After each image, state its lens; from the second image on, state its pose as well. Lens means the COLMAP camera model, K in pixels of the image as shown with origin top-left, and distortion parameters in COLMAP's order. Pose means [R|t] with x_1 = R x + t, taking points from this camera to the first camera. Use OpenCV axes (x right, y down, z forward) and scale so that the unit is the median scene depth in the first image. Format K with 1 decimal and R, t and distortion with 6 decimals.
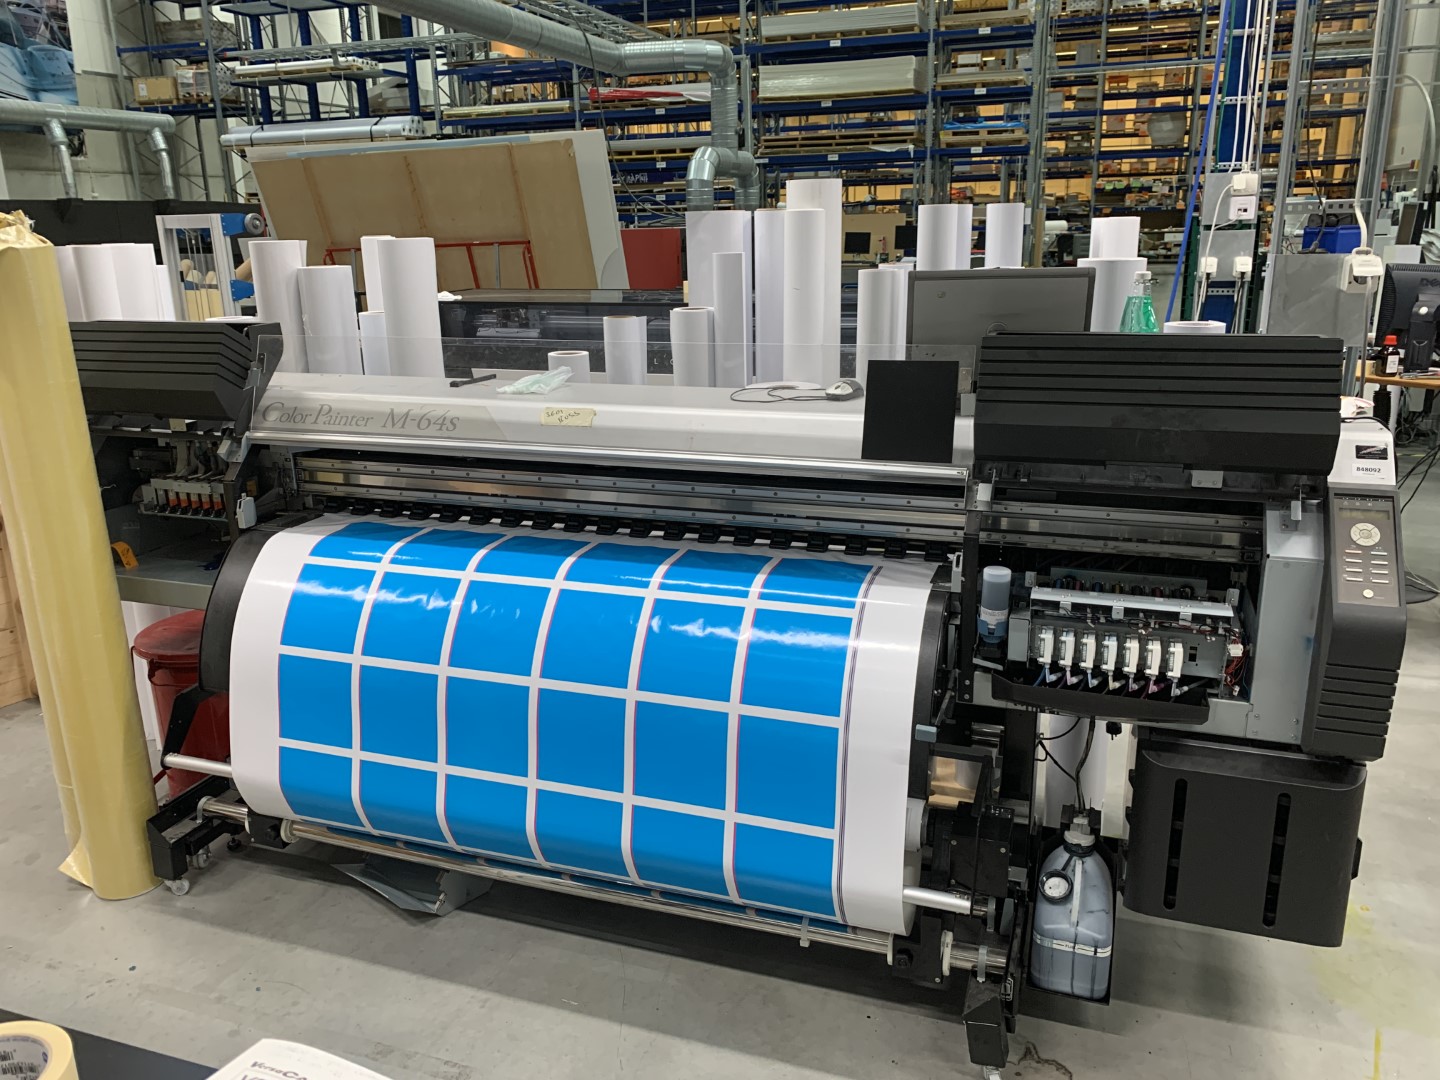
lens RADIAL K [[1122.4, 0, 717.5], [0, 1122.4, 529.3], [0, 0, 1]] dist [0.042482, -0.040890]
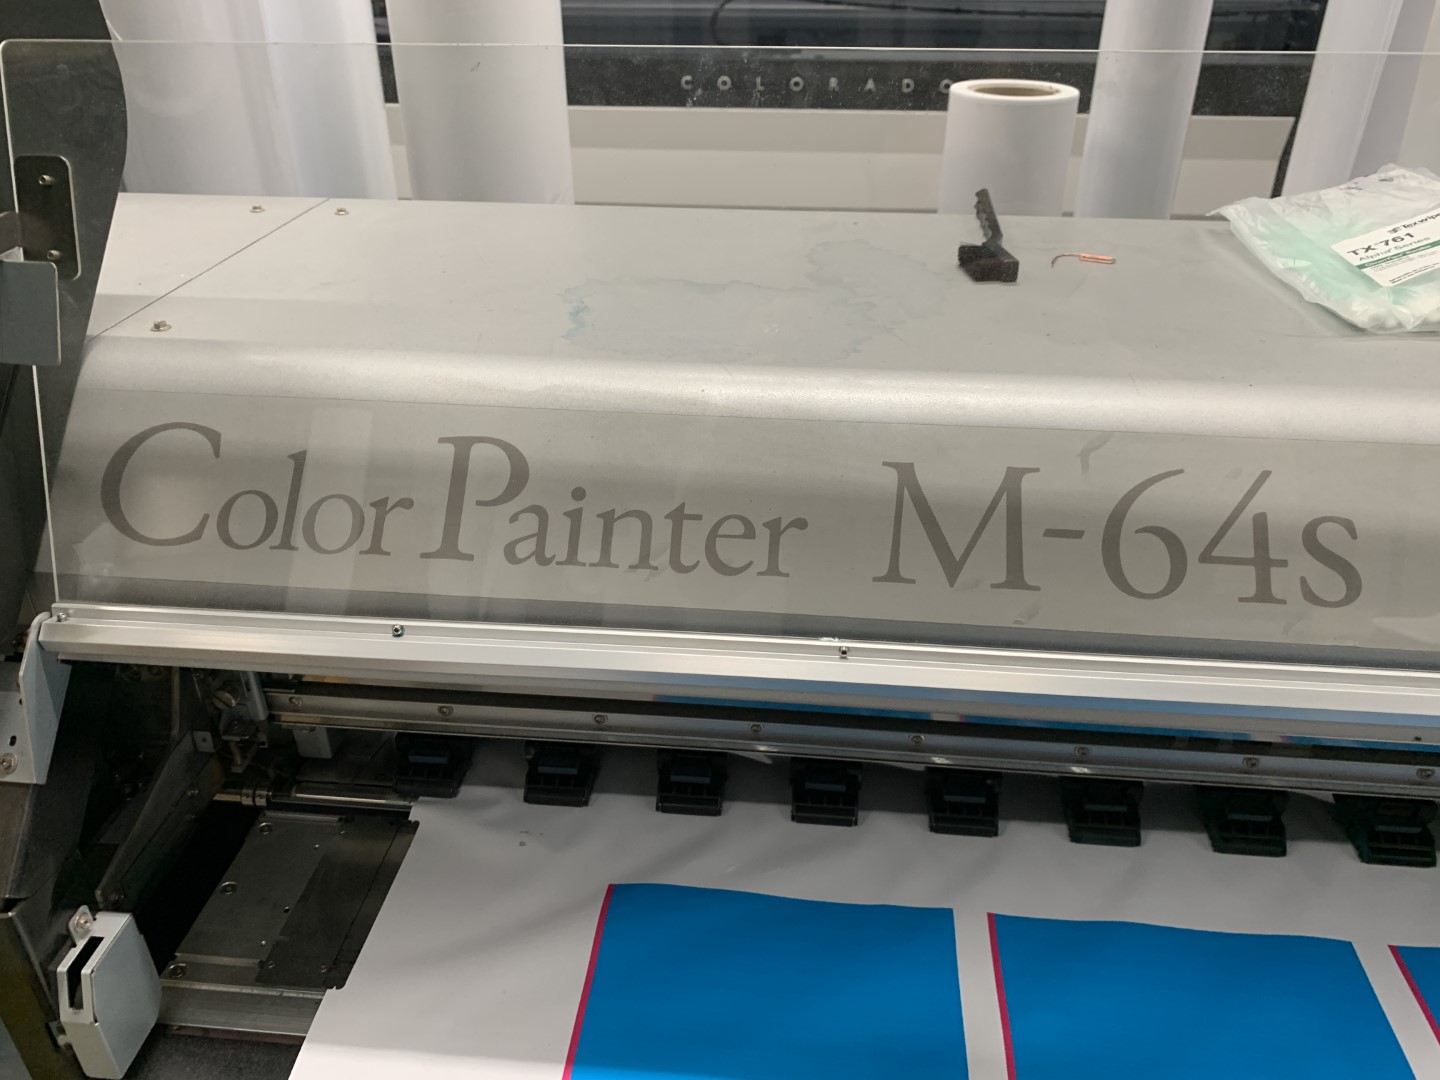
lens RADIAL K [[1122.4, 0, 717.5], [0, 1122.4, 529.3], [0, 0, 1]] dist [0.042482, -0.040890]
pose [[0.968222, -0.100697, 0.228923, -0.352419], [0.044266, 0.969908, 0.239414, -0.138772], [-0.246143, -0.221673, 0.943544, 0.807683]]
